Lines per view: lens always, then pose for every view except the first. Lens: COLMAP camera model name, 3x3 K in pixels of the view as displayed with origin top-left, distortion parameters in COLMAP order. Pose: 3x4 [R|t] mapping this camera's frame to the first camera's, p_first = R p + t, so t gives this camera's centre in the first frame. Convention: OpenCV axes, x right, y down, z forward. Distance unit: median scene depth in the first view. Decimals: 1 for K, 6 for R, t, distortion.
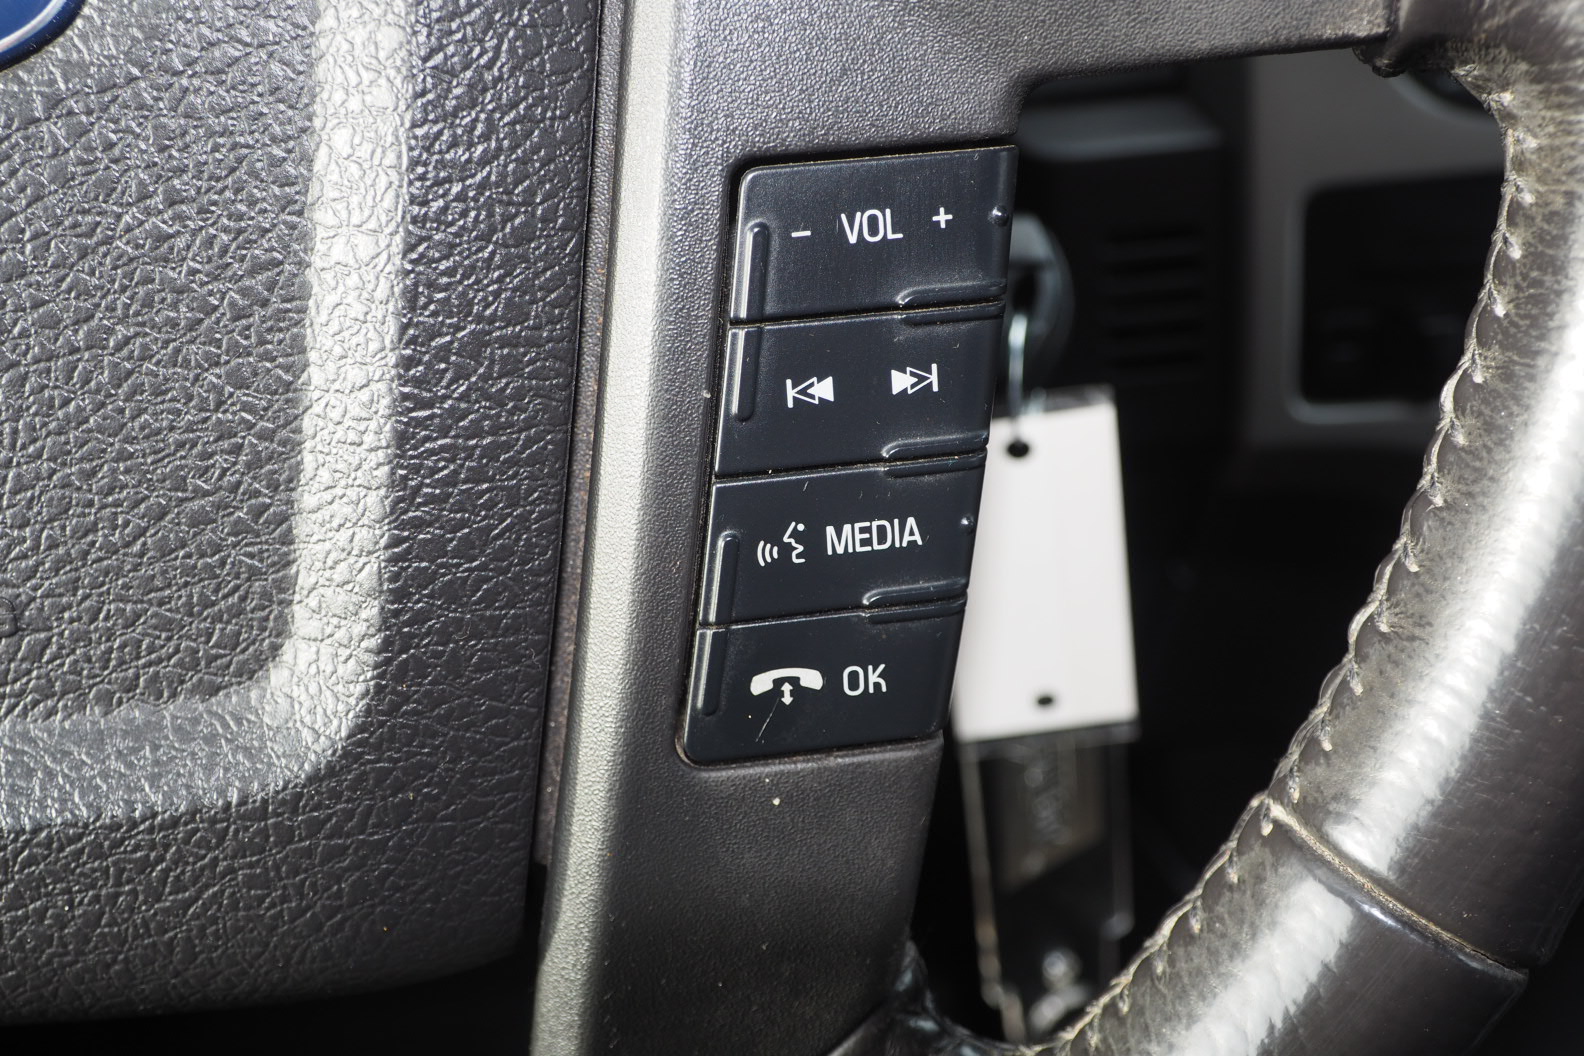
lens RADIAL K [[1888.0, 0, 792.0], [0, 1888.0, 528.0], [0, 0, 1]] dist [-0.008920, -0.026917]
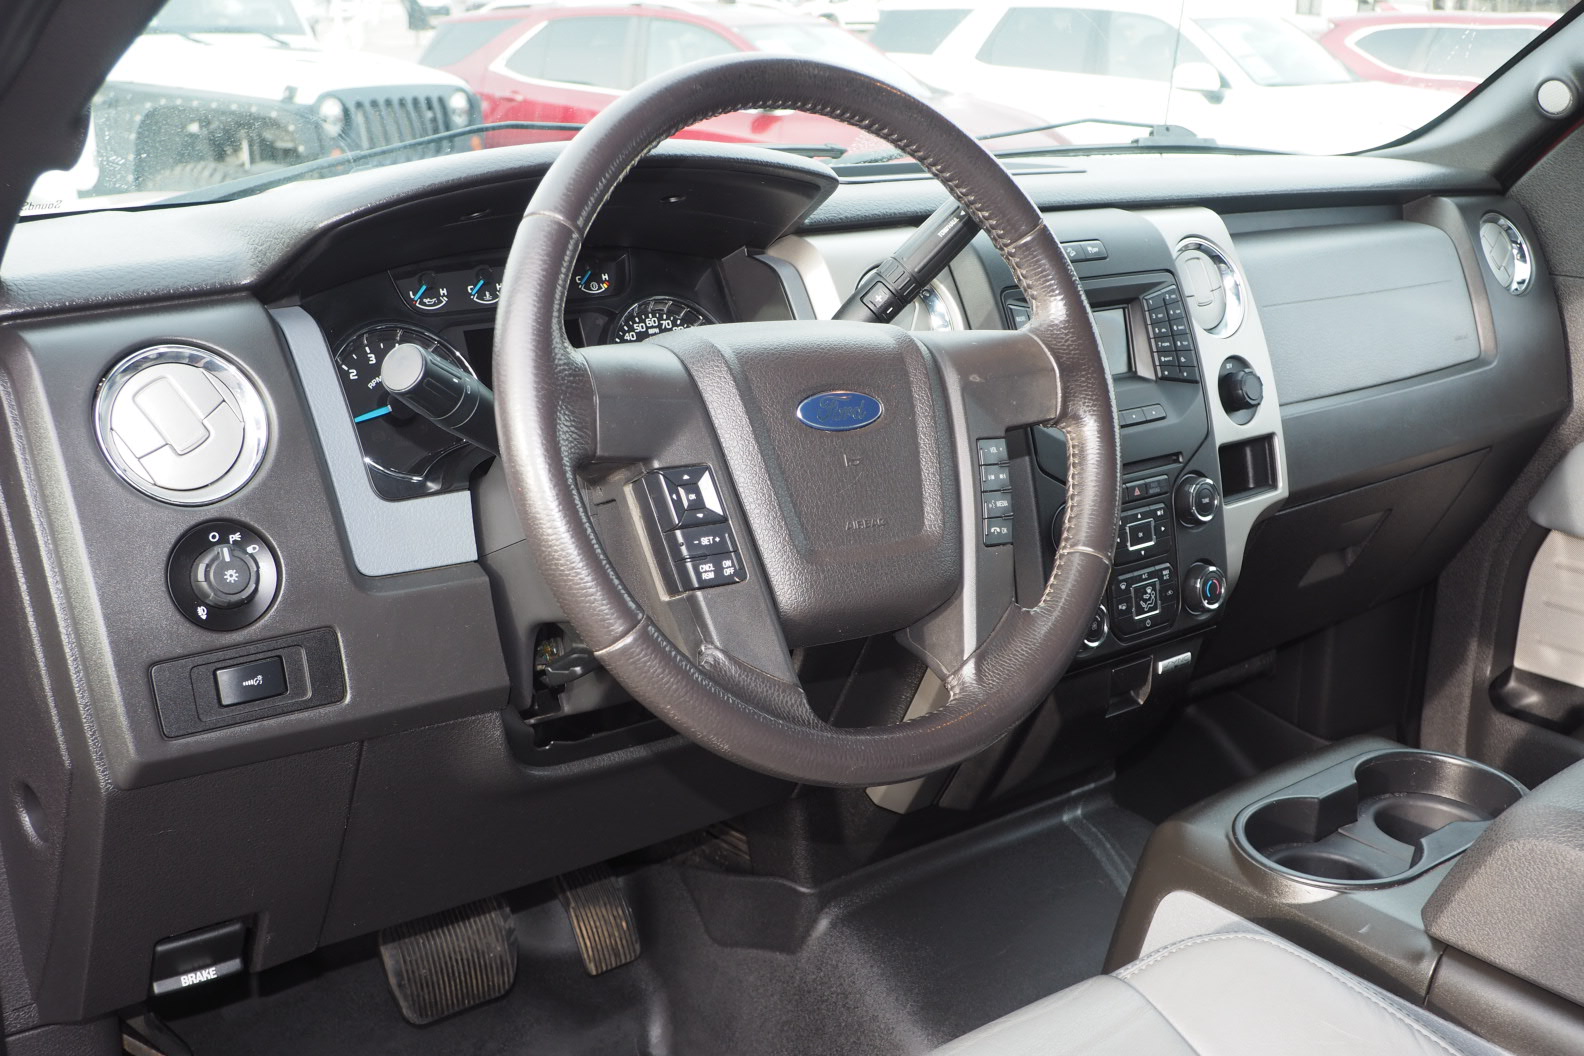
lens RADIAL K [[1661.0, 0, 810.6], [0, 1661.0, 524.7], [0, 0, 1]] dist [-0.008828, 0.007697]
pose [[0.813549, -0.066060, 0.577732, -3.179129], [0.280025, 0.915247, -0.289672, 1.315975], [-0.509632, 0.397441, 0.763096, -2.343018]]
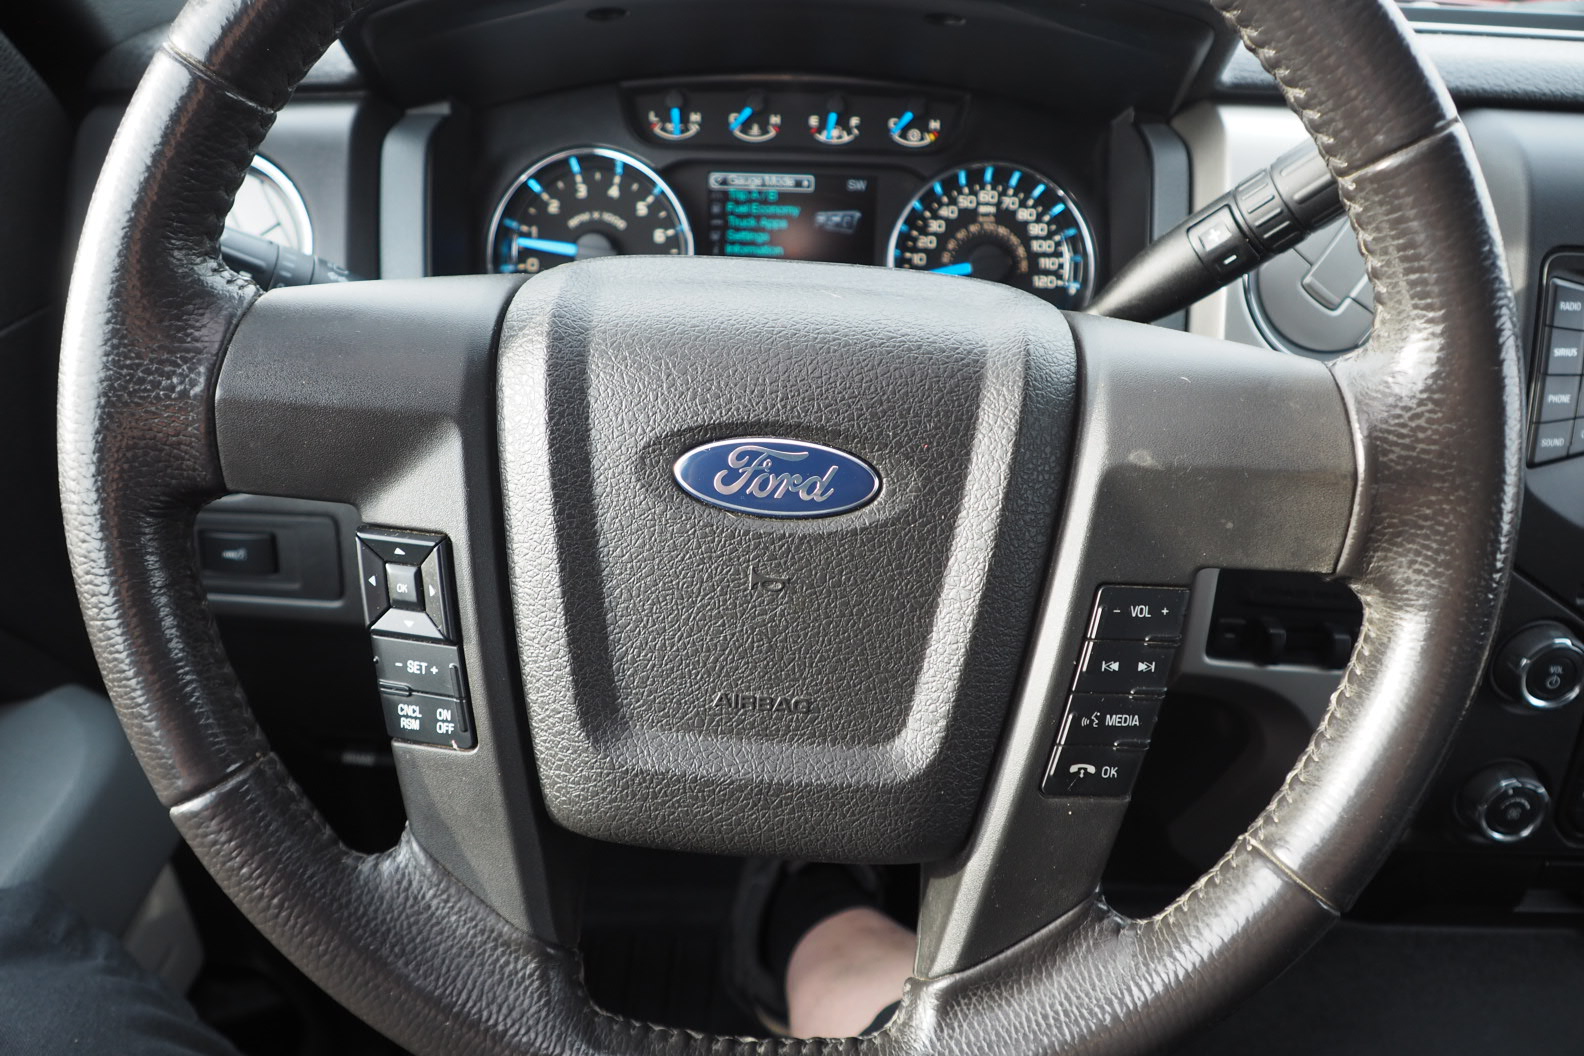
lens RADIAL K [[1144.9, 0, 792.0], [0, 1144.9, 528.0], [0, 0, 1]] dist [-0.027584, 0.005685]
pose [[0.990269, 0.139128, -0.003143, -0.466879], [-0.138806, 0.985859, -0.093888, -0.048942], [-0.009964, 0.093410, 0.995578, -0.673810]]
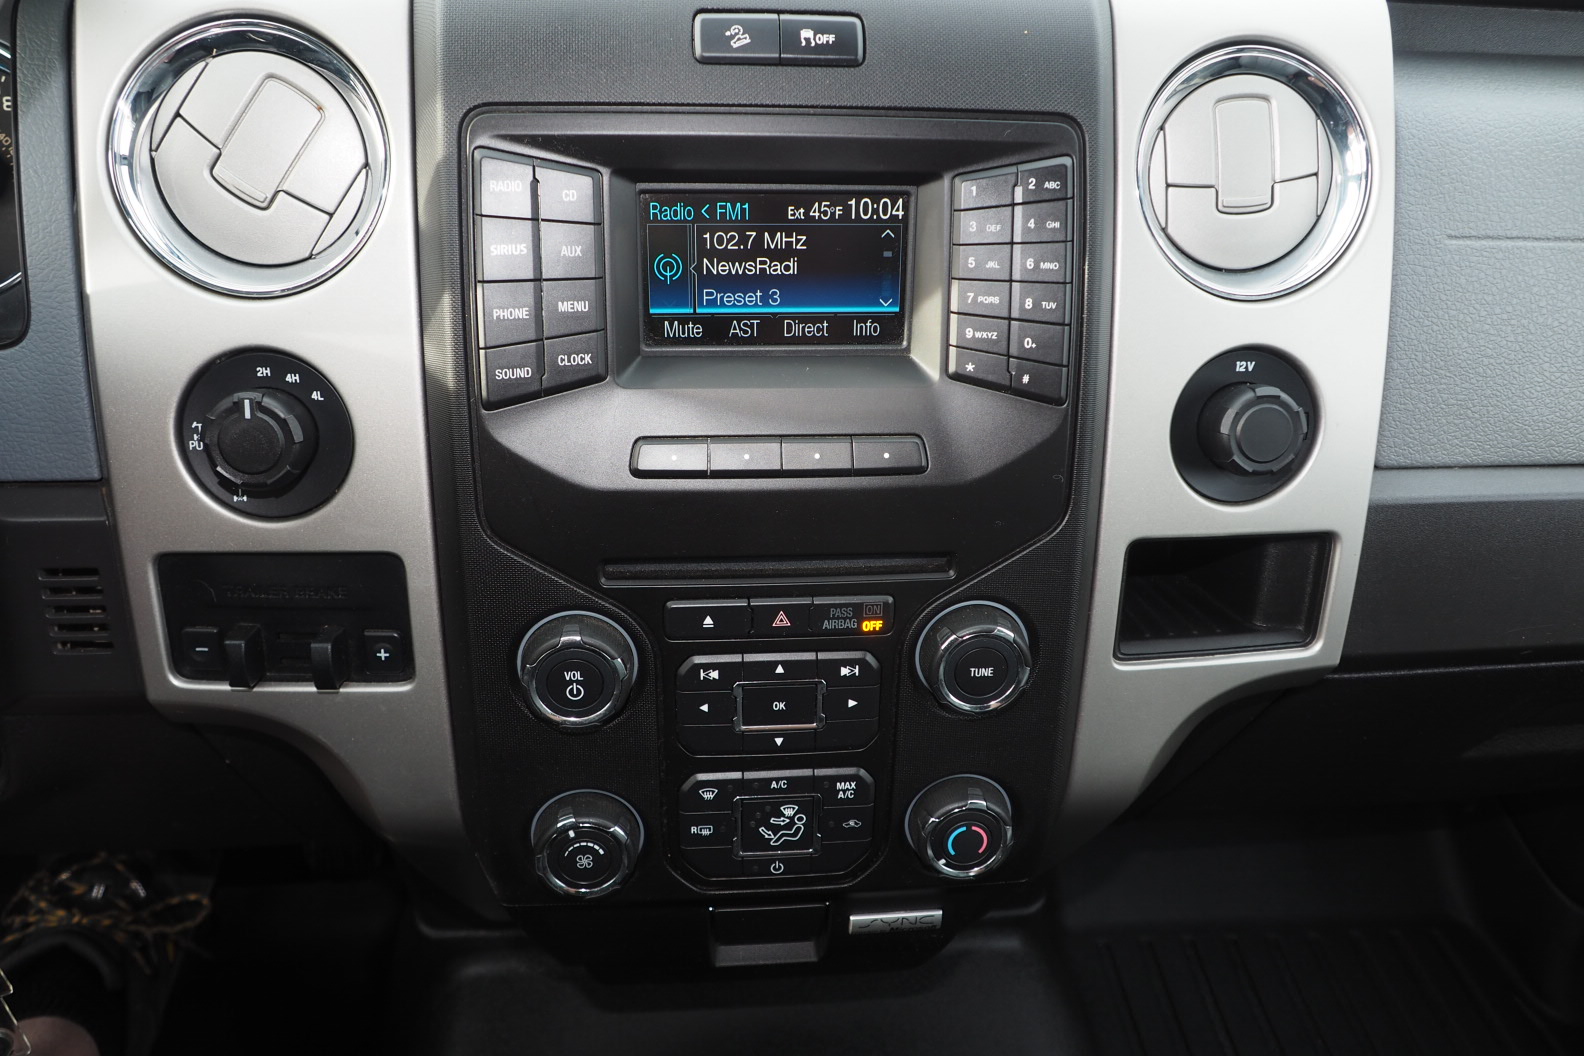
lens RADIAL K [[1197.5, 0, 792.0], [0, 1197.5, 528.0], [0, 0, 1]] dist [-0.019634, 0.000087]
pose [[0.991610, 0.090070, 0.092719, 1.474213], [-0.081658, 0.992512, -0.090838, -0.312487], [-0.100207, 0.082504, 0.991540, -0.168946]]
